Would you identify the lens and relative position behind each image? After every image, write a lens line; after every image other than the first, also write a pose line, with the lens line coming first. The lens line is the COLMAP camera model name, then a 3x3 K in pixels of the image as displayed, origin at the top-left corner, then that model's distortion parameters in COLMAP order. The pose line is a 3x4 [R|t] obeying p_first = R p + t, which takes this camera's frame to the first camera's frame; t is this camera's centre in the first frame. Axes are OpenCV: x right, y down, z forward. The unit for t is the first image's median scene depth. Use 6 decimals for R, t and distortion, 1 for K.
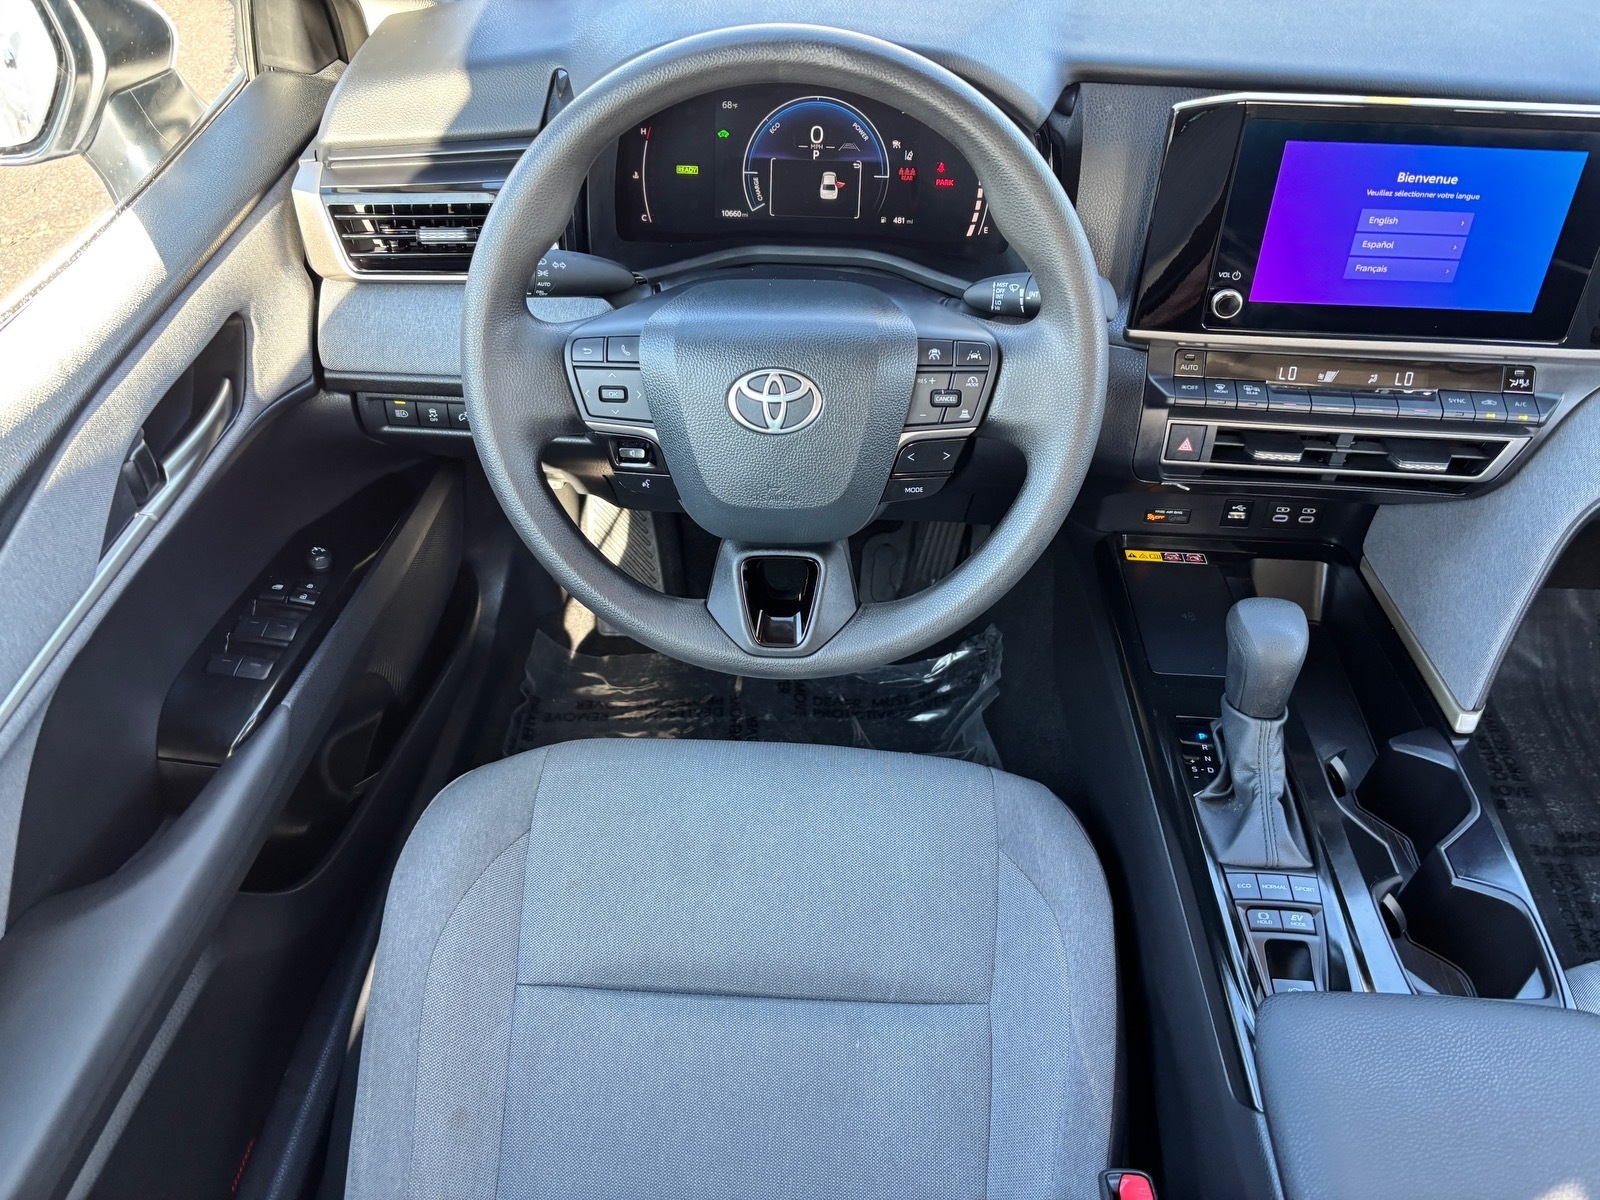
lens RADIAL K [[1224.8, 0, 791.9], [0, 1224.8, 610.8], [0, 0, 1]] dist [0.036767, -0.045208]
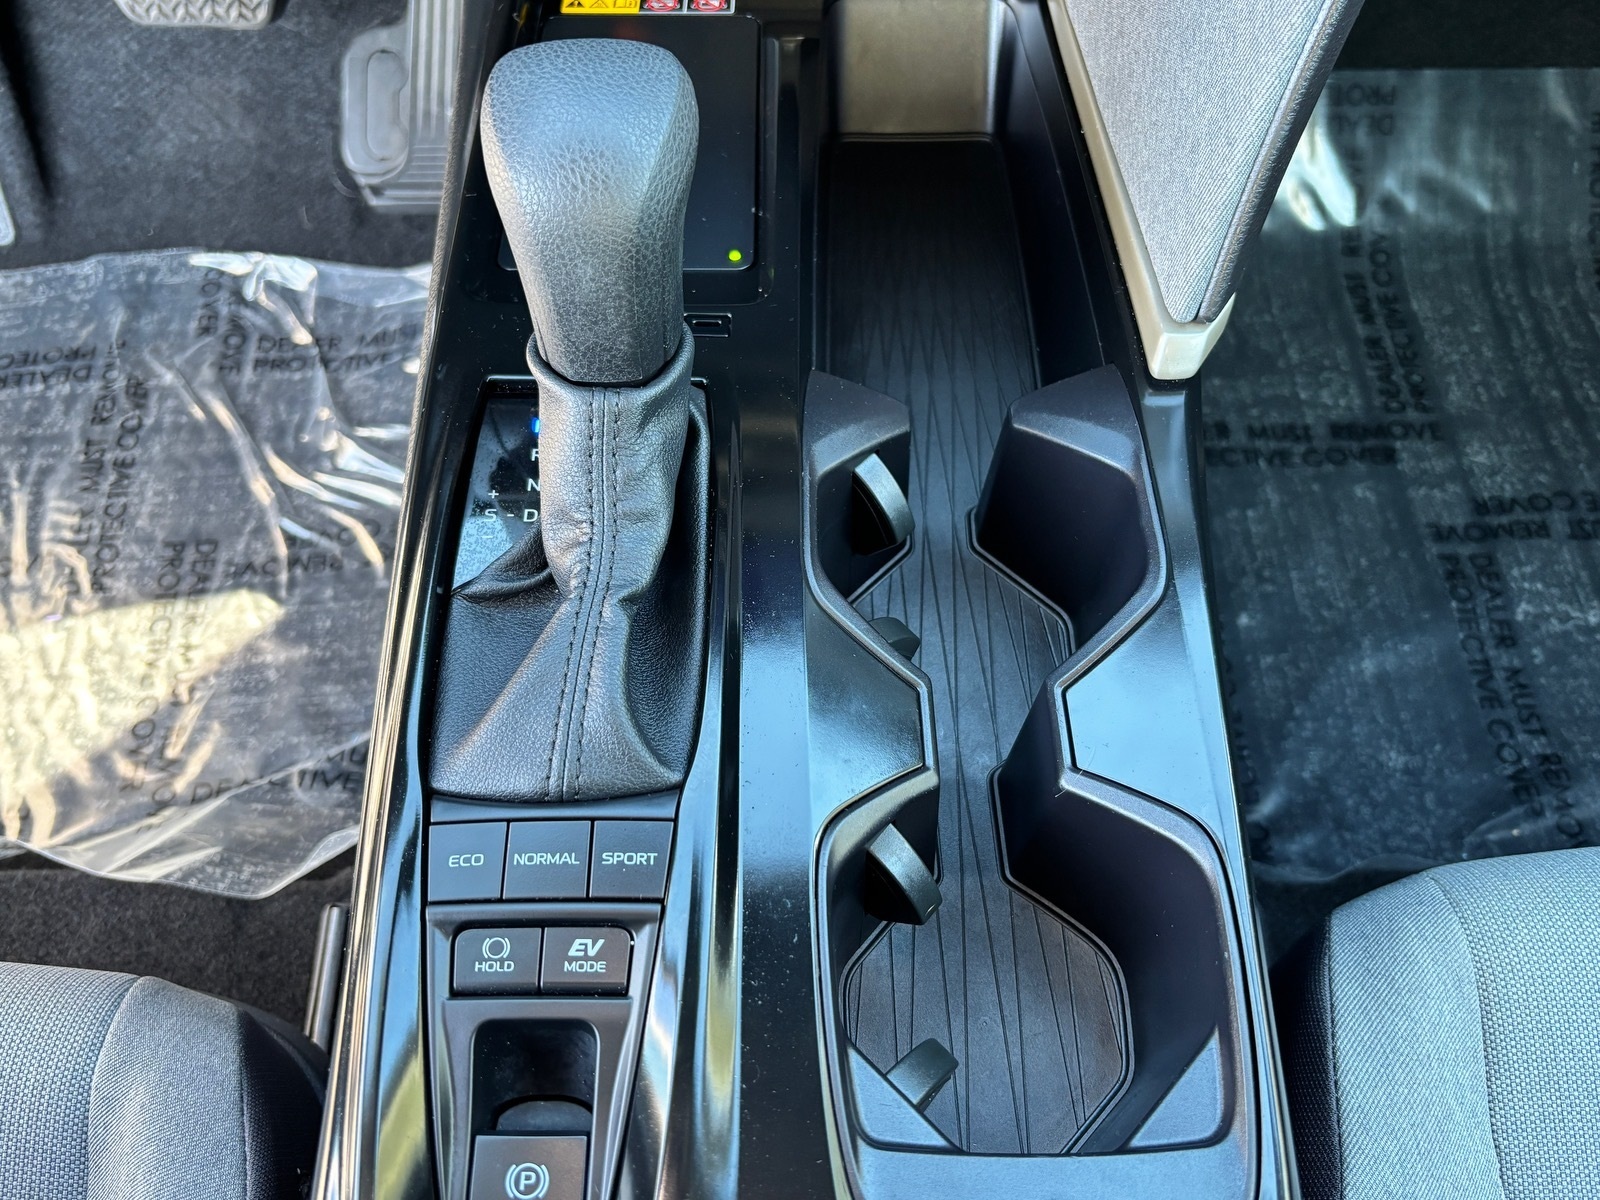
lens RADIAL K [[1327.2, 0, 803.4], [0, 1327.2, 612.8], [0, 0, 1]] dist [0.042376, -0.051589]
pose [[0.997352, -0.065197, 0.032231, 0.413080], [0.052816, 0.953942, 0.295305, 0.036425], [-0.049999, -0.292821, 0.954859, 0.577924]]
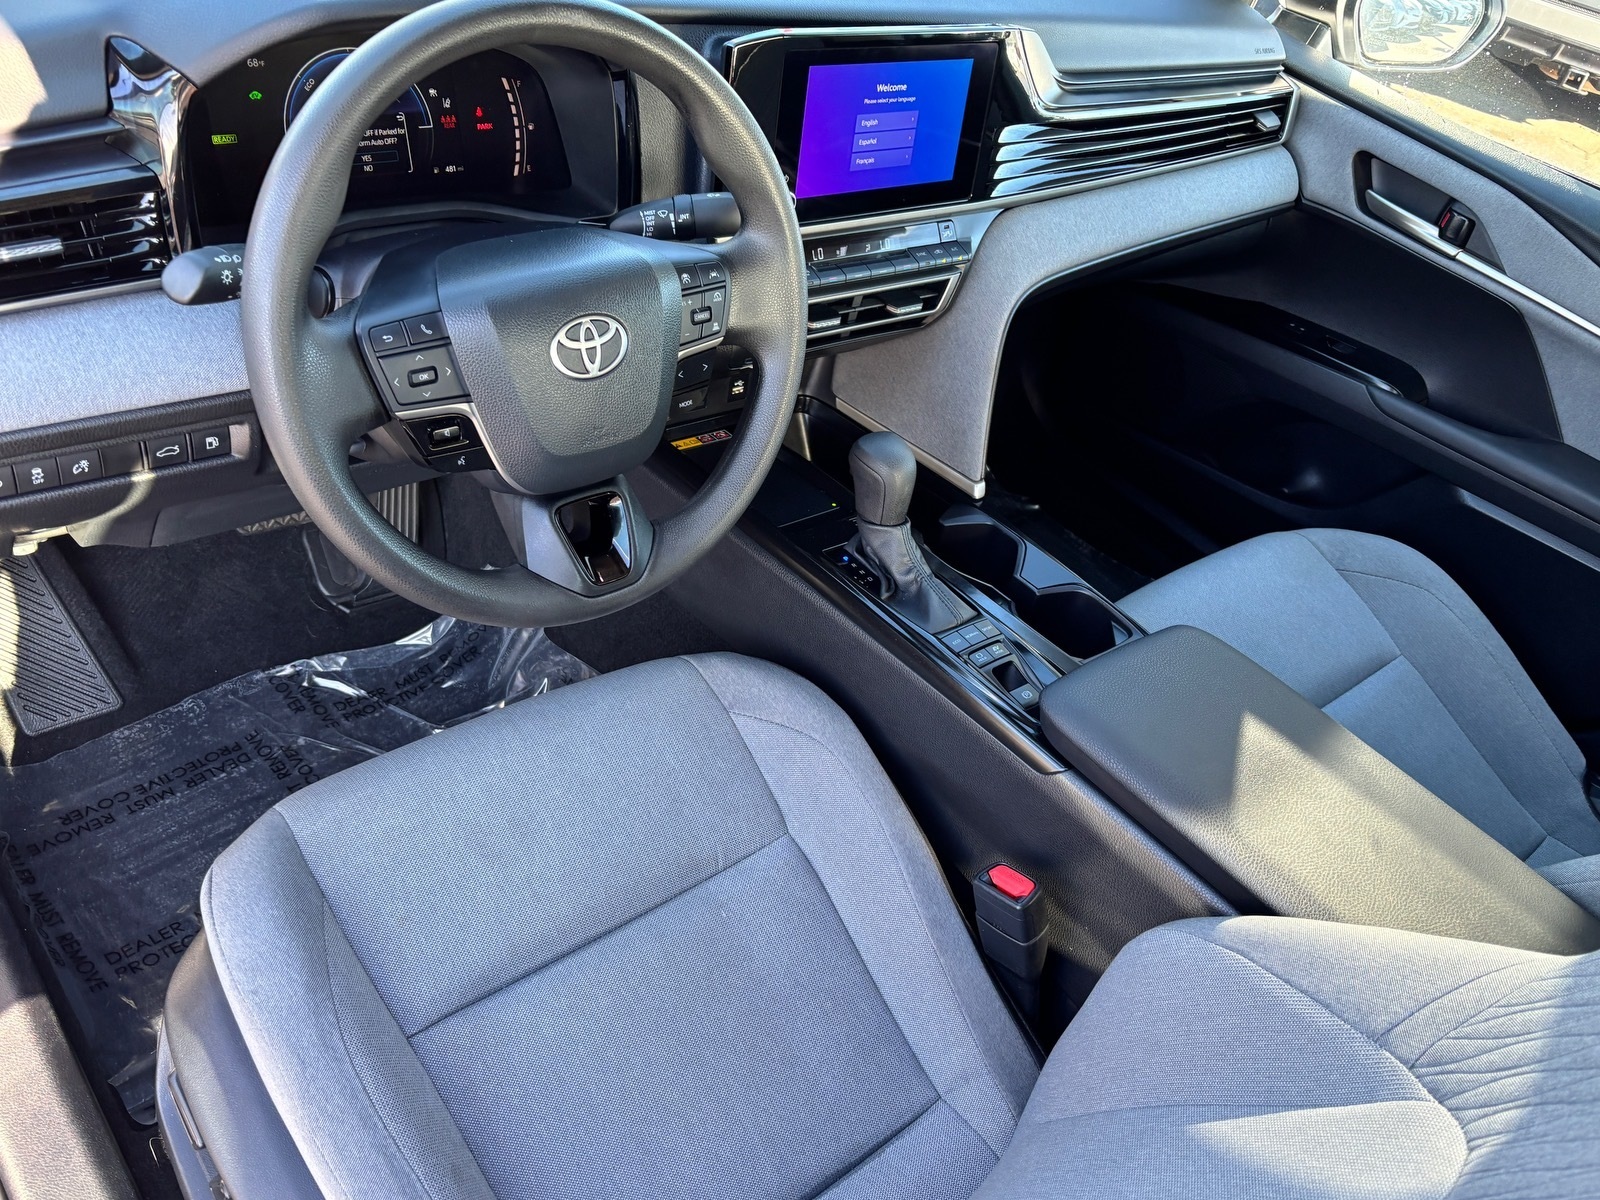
lens RADIAL K [[1327.2, 0, 807.4], [0, 1327.2, 614.1], [0, 0, 1]] dist [0.042376, -0.051589]
pose [[0.711073, -0.326674, 0.622622, -0.549506], [0.302555, 0.941501, 0.148446, -0.055559], [-0.634693, 0.082822, 0.768313, 0.015340]]
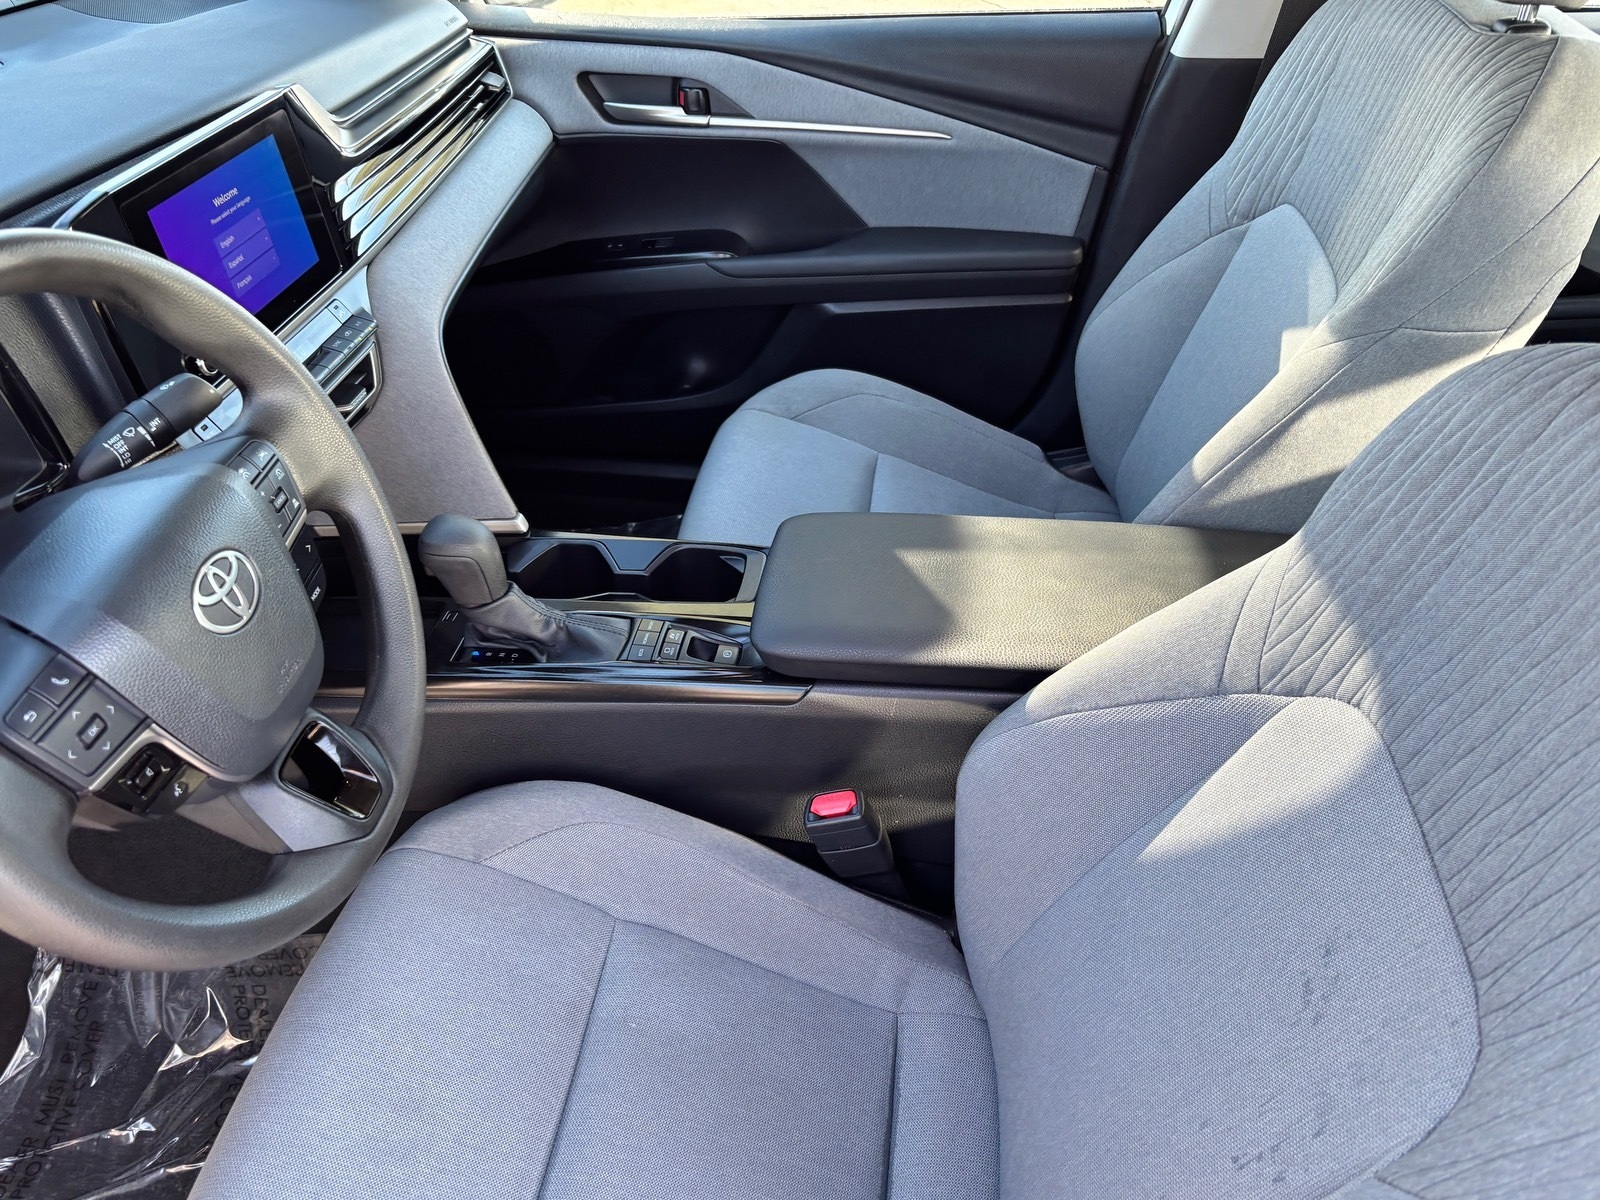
lens RADIAL K [[1327.2, 0, 809.1], [0, 1327.2, 610.3], [0, 0, 1]] dist [0.042376, -0.051589]
pose [[0.054026, -0.585778, 0.808669, -0.649114], [0.675234, 0.618048, 0.402586, -0.219941], [-0.735622, 0.524291, 0.428928, 0.223167]]
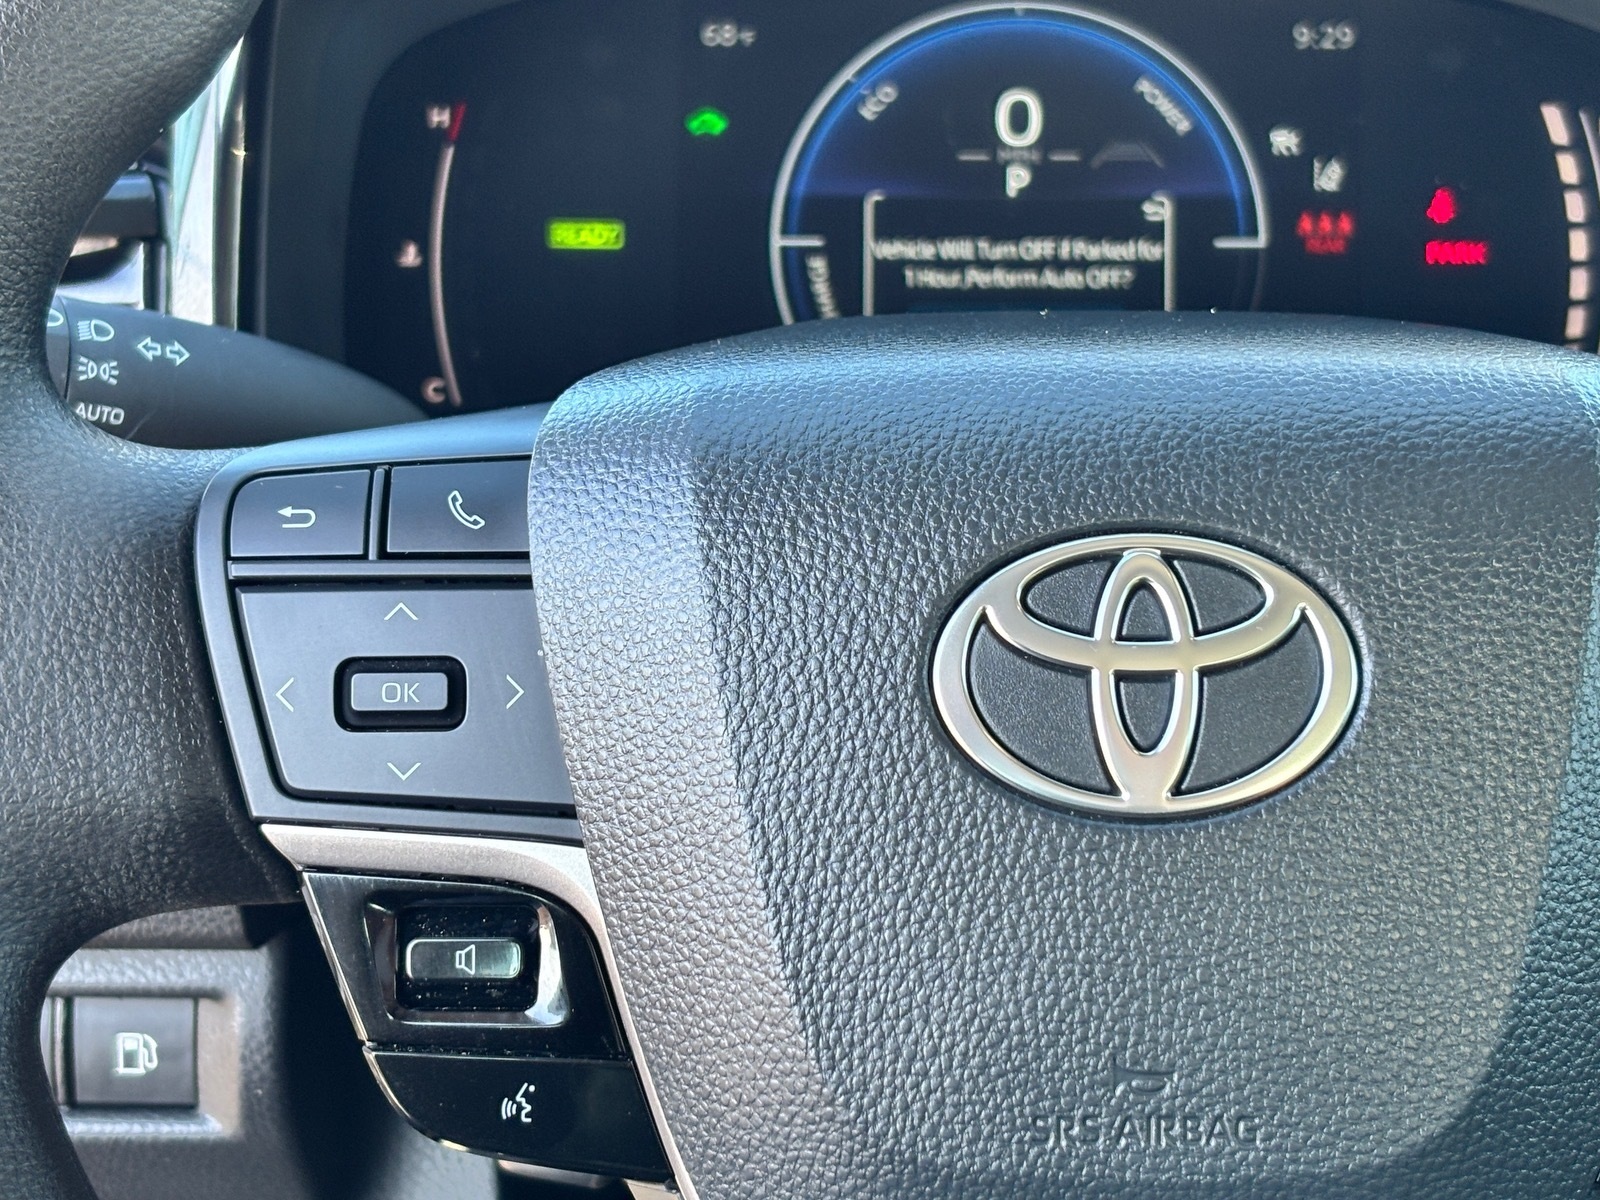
lens RADIAL K [[3028.0, 0, 771.1], [0, 3028.0, 668.0], [0, 0, 1]] dist [0.128281, 0.000000]
pose [[0.998085, -0.015919, 0.059776, -0.094027], [0.039145, 0.910772, -0.411049, 0.043061], [-0.047899, 0.412602, 0.909651, 0.410349]]
